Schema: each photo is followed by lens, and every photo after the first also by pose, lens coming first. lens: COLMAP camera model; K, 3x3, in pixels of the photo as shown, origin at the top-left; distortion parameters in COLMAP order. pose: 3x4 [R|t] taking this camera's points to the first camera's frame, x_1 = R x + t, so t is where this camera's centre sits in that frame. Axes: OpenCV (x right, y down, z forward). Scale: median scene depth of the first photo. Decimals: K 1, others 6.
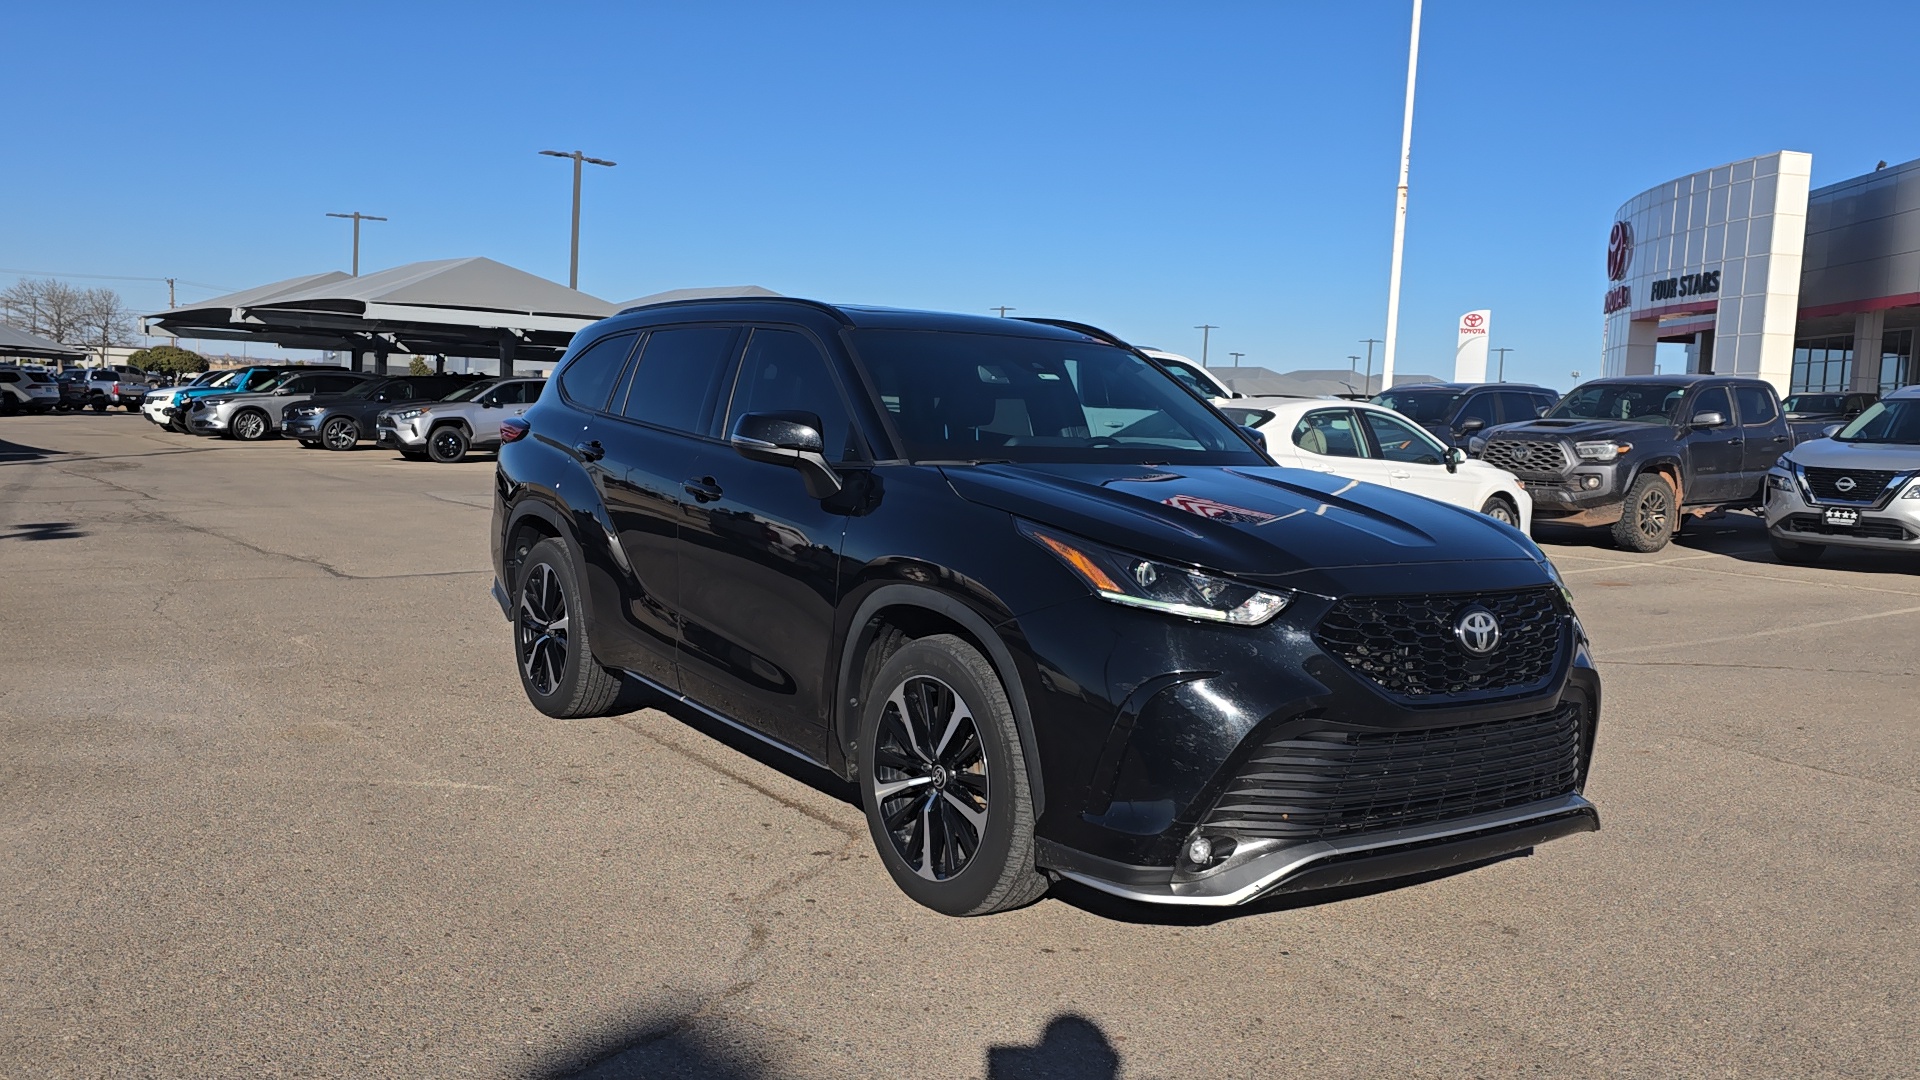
lens RADIAL K [[1595.6, 0, 964.2], [0, 1595.6, 545.7], [0, 0, 1]] dist [-0.001234, 0.000851]
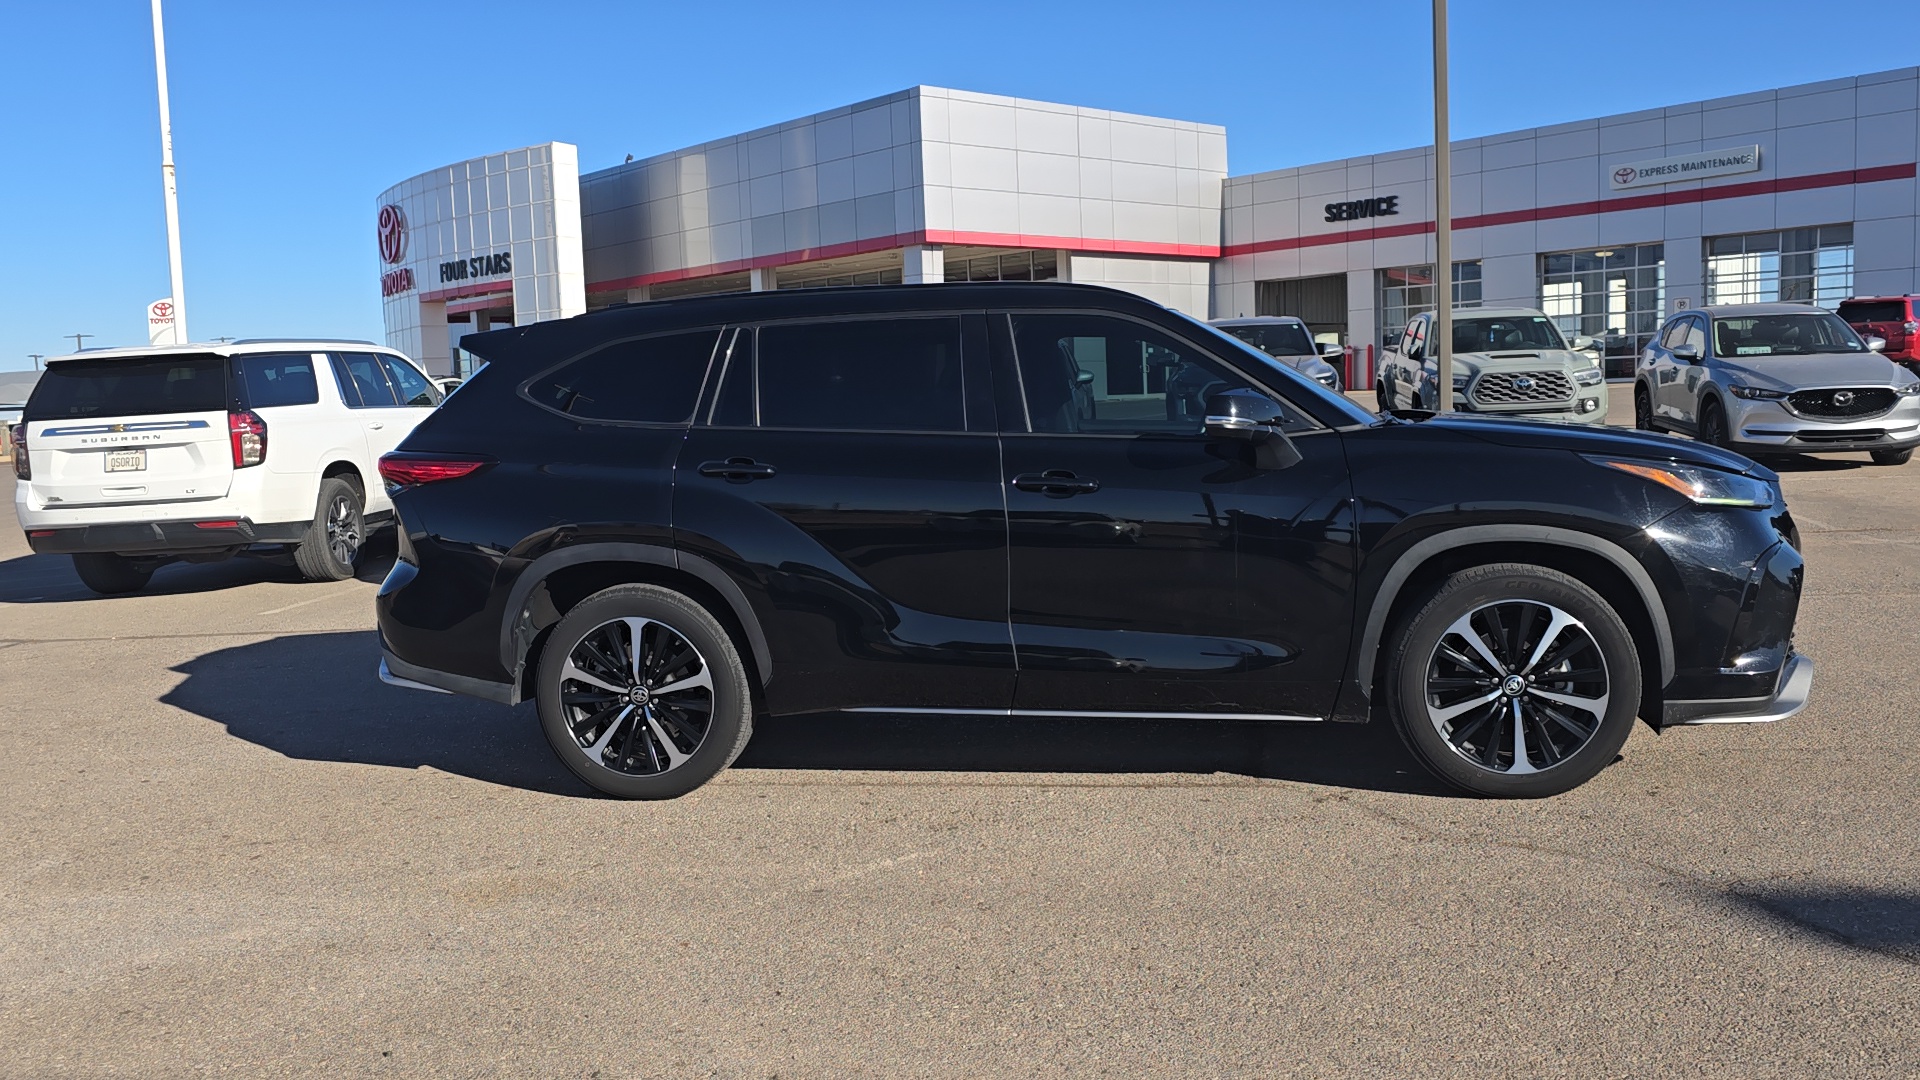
lens RADIAL K [[1595.6, 0, 964.2], [0, 1595.6, 545.7], [0, 0, 1]] dist [-0.001234, 0.000851]
pose [[0.692370, -0.140630, 0.707706, -0.101624], [0.133449, 0.988859, 0.065941, -0.008056], [-0.709095, 0.048787, 0.703424, 0.042174]]
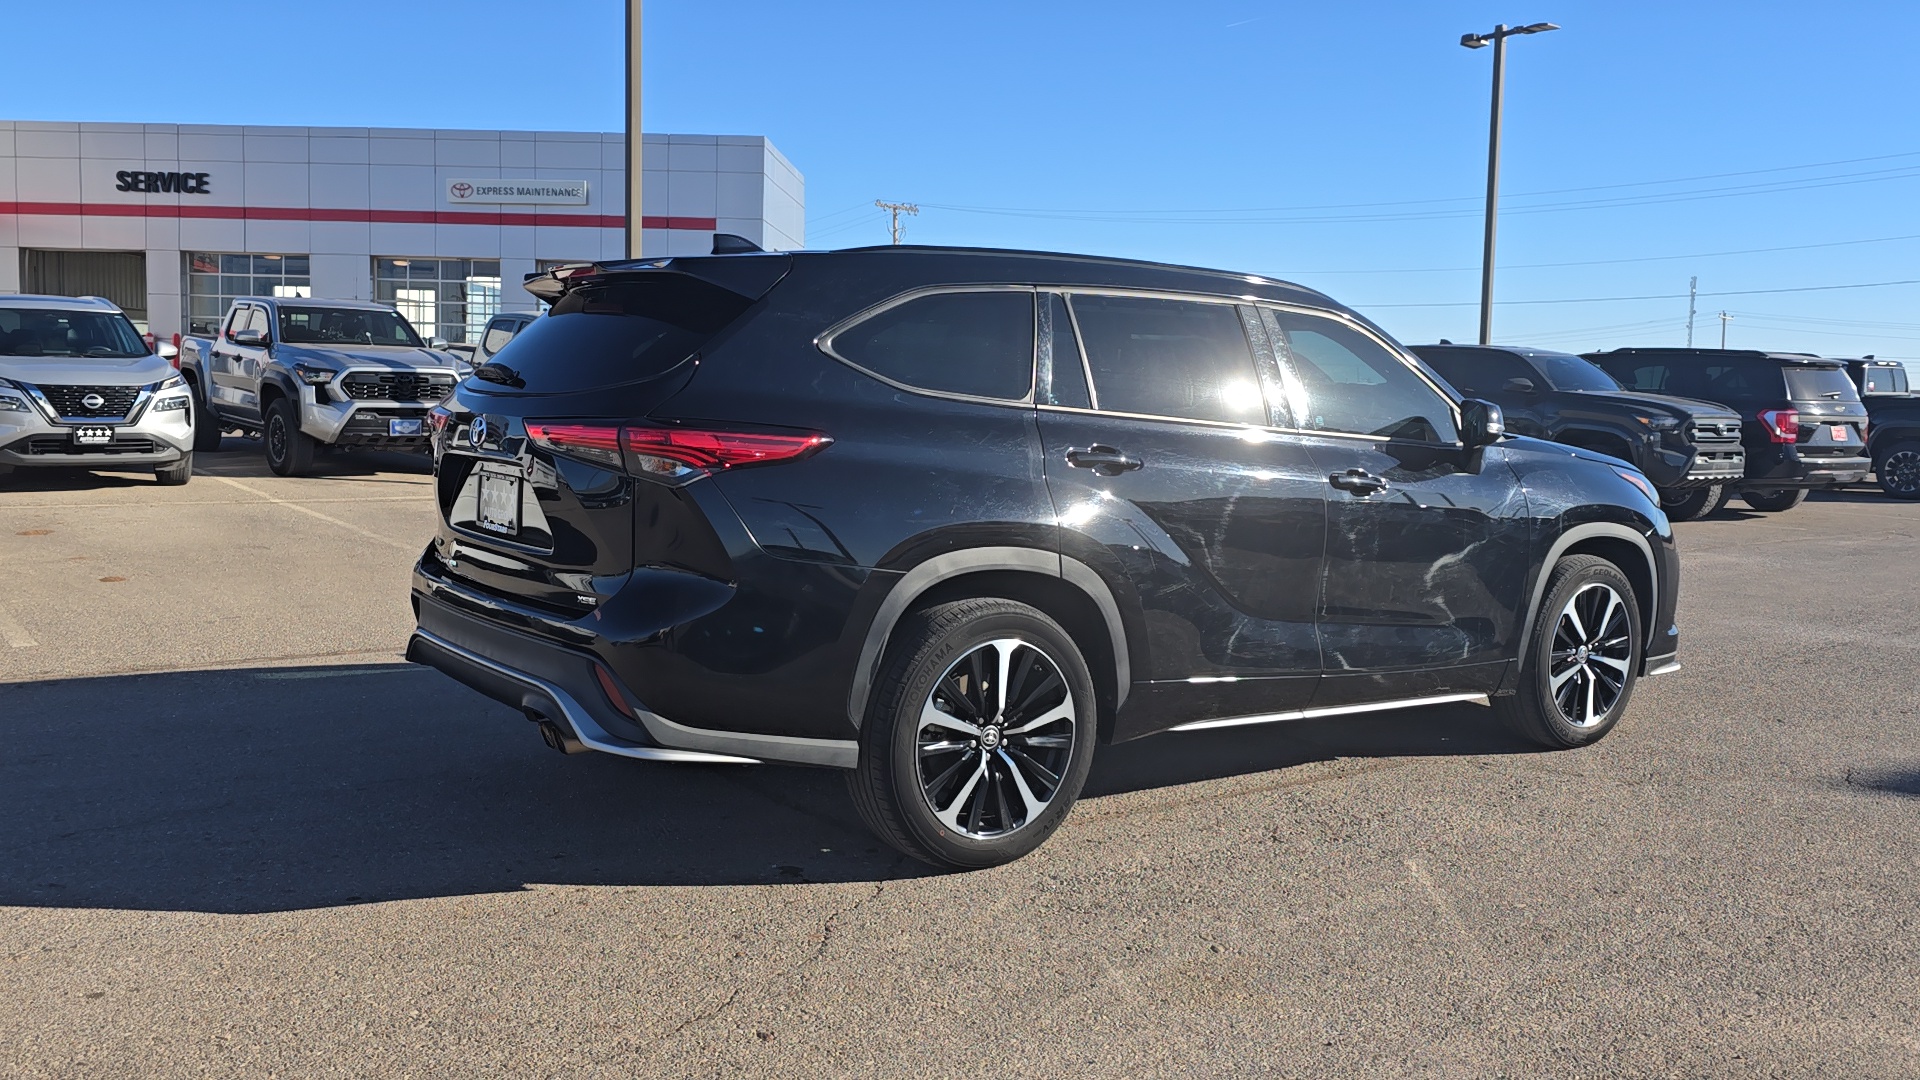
lens RADIAL K [[1595.6, 0, 964.2], [0, 1595.6, 545.7], [0, 0, 1]] dist [-0.001234, 0.000851]
pose [[-0.041418, -0.141370, 0.989090, -0.127241], [0.058984, 0.987867, 0.143665, -0.017214], [-0.997399, 0.064291, -0.032577, 0.145926]]
